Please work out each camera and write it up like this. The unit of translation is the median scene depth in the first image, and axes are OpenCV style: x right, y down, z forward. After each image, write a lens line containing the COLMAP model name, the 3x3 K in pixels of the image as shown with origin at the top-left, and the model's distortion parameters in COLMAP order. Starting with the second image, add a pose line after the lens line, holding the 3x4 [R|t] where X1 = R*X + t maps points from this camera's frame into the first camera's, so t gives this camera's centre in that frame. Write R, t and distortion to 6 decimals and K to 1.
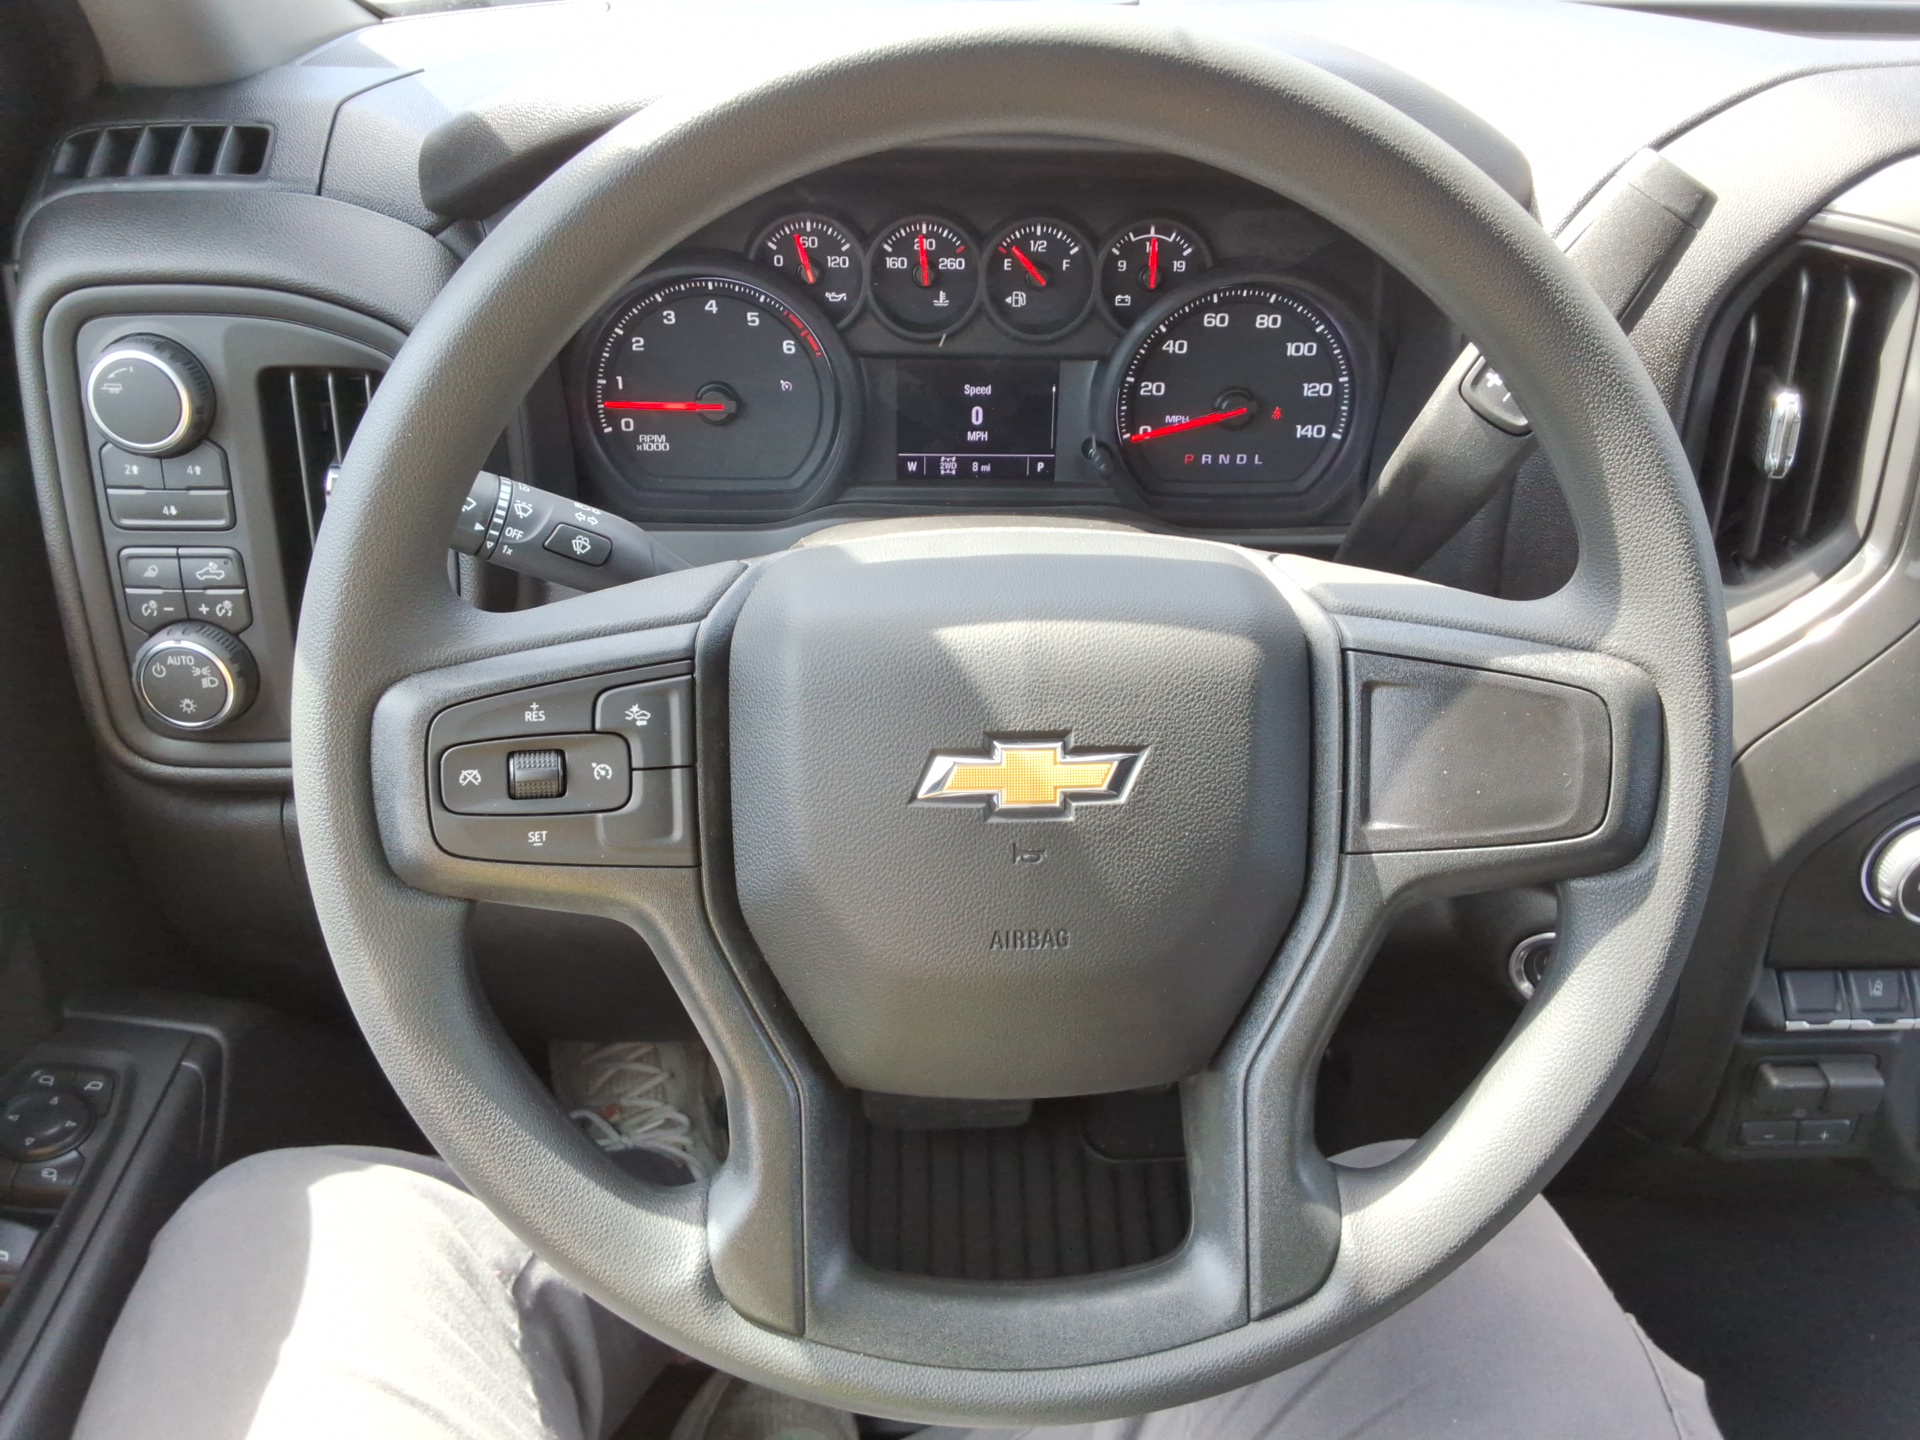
lens RADIAL K [[1543.2, 0, 974.3], [0, 1543.2, 708.9], [0, 0, 1]] dist [0.140161, -0.235098]
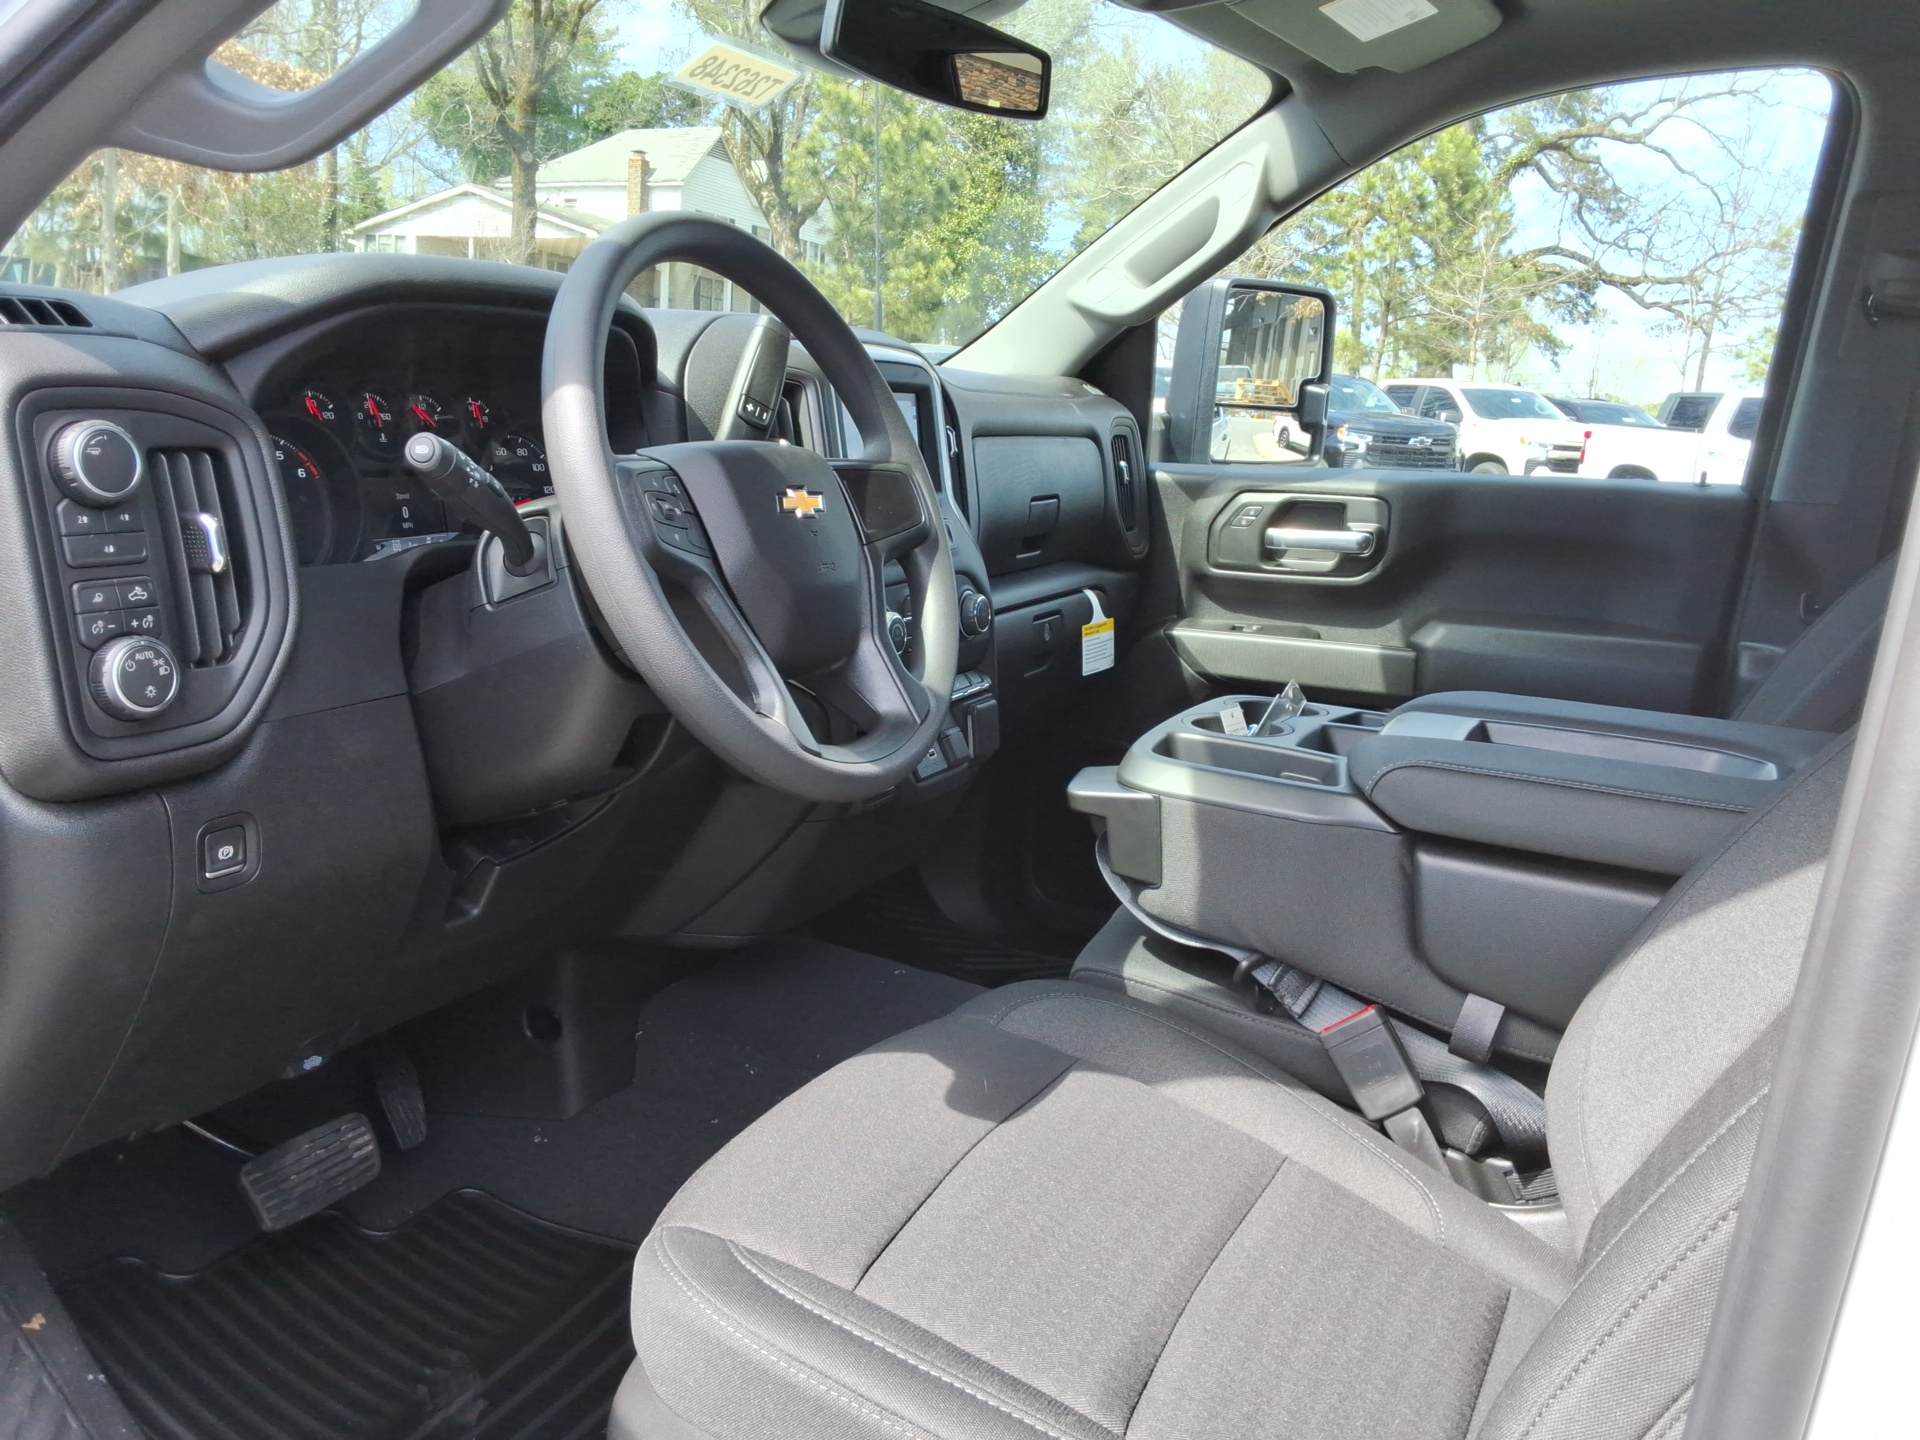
lens RADIAL K [[1538.4, 0, 972.5], [0, 1538.4, 710.0], [0, 0, 1]] dist [0.102369, -0.156342]
pose [[0.473567, -0.177730, 0.862639, -1.217147], [0.441595, 0.895341, -0.057957, 0.365296], [-0.762055, 0.408384, 0.502489, -0.167175]]
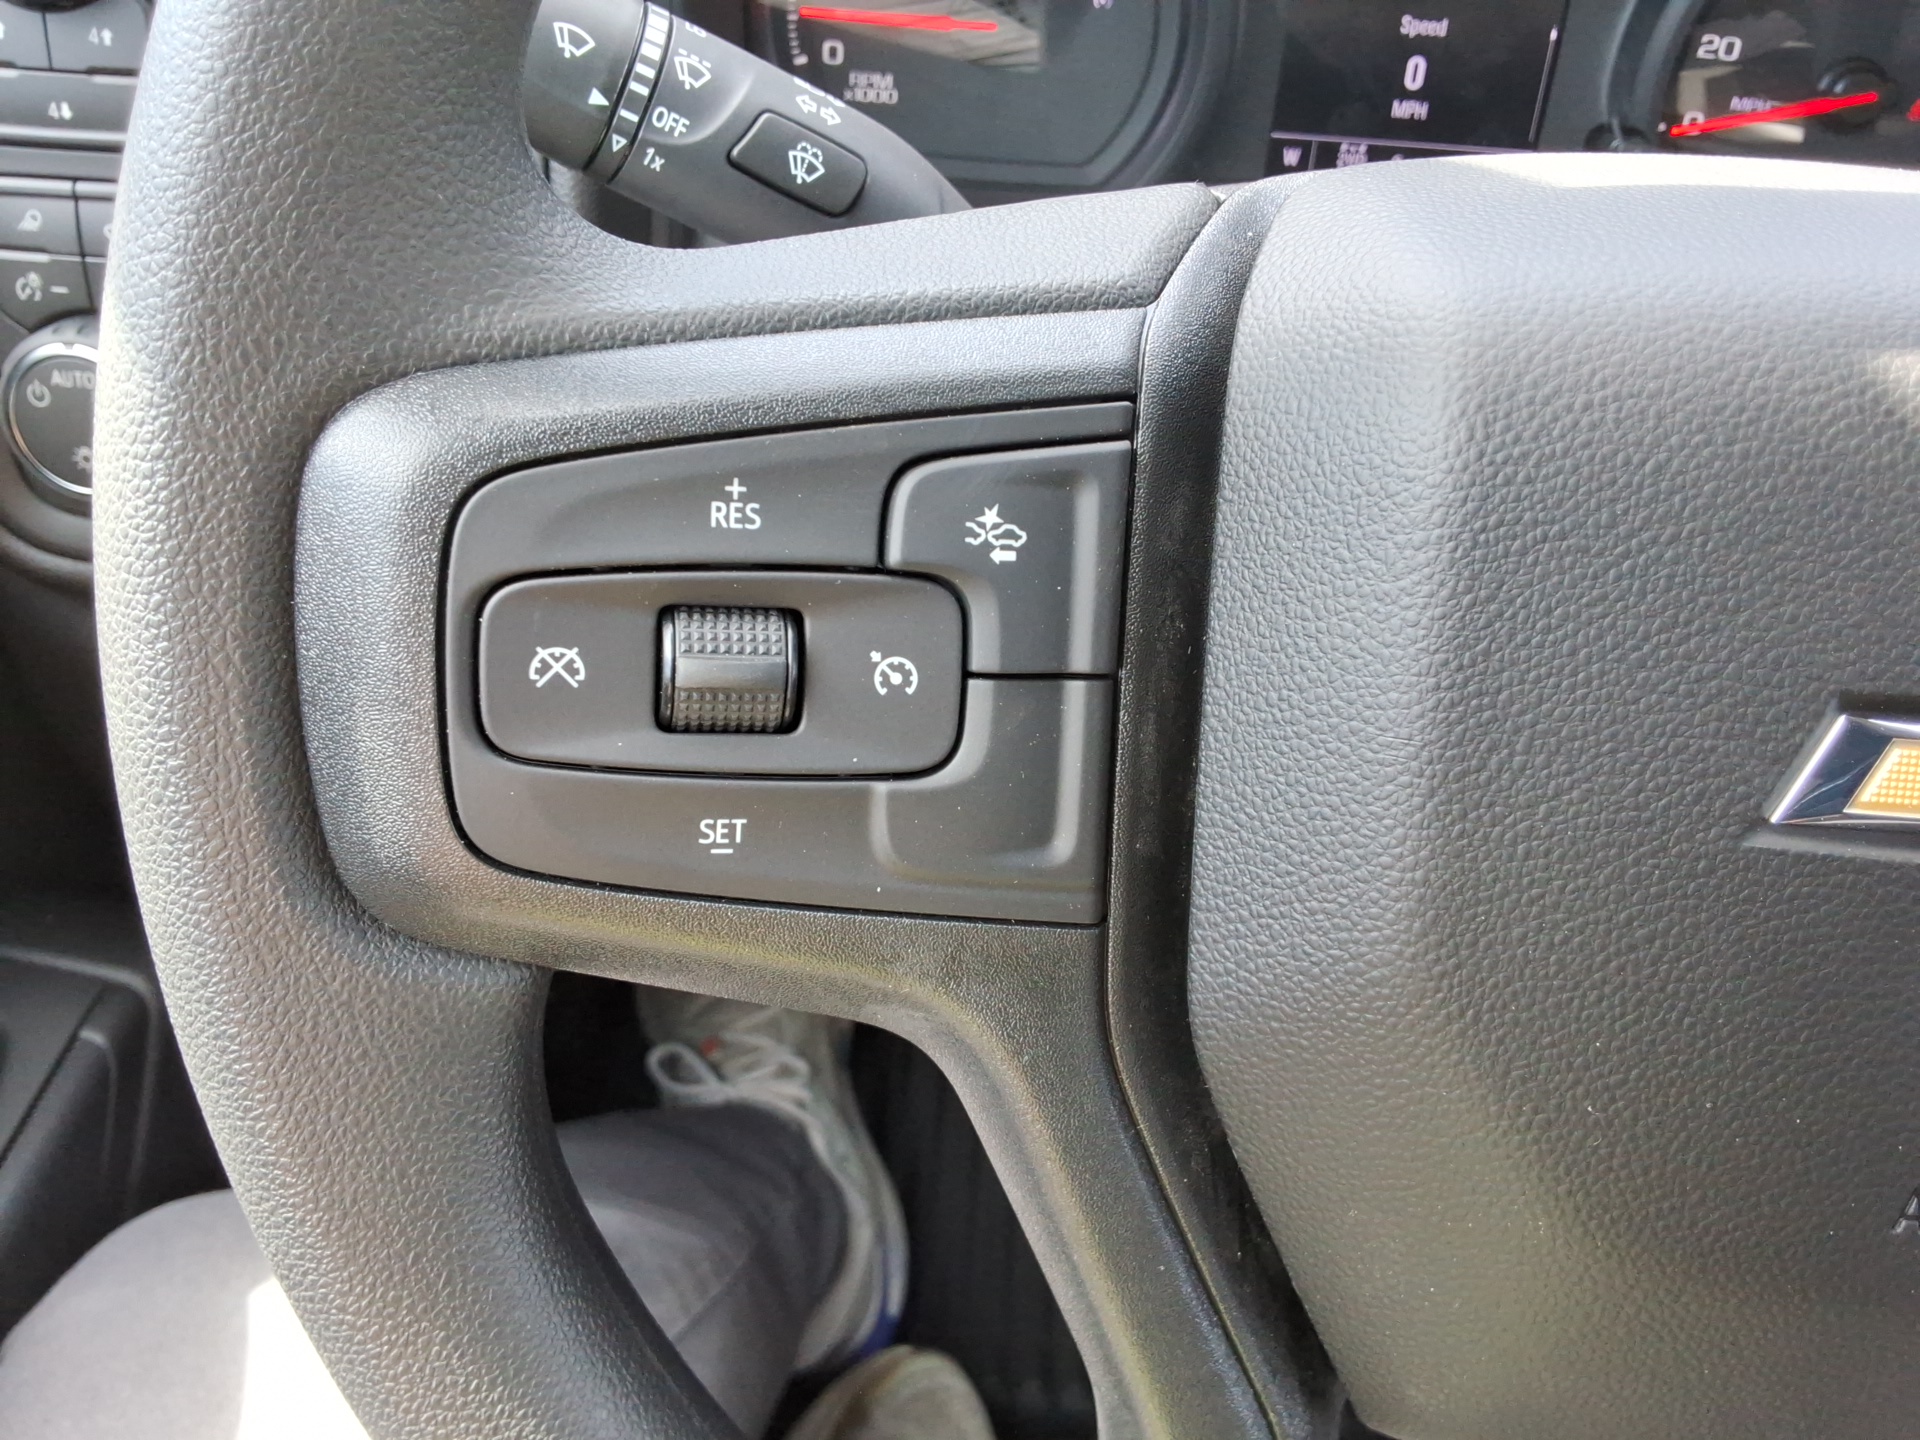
lens RADIAL K [[1563.2, 0, 996.5], [0, 1563.2, 706.6], [0, 0, 1]] dist [0.130921, -0.233193]
pose [[0.996272, 0.080342, -0.031417, -0.127717], [-0.076971, 0.992323, 0.096799, 0.005535], [0.038952, -0.094020, 0.994808, 0.390313]]
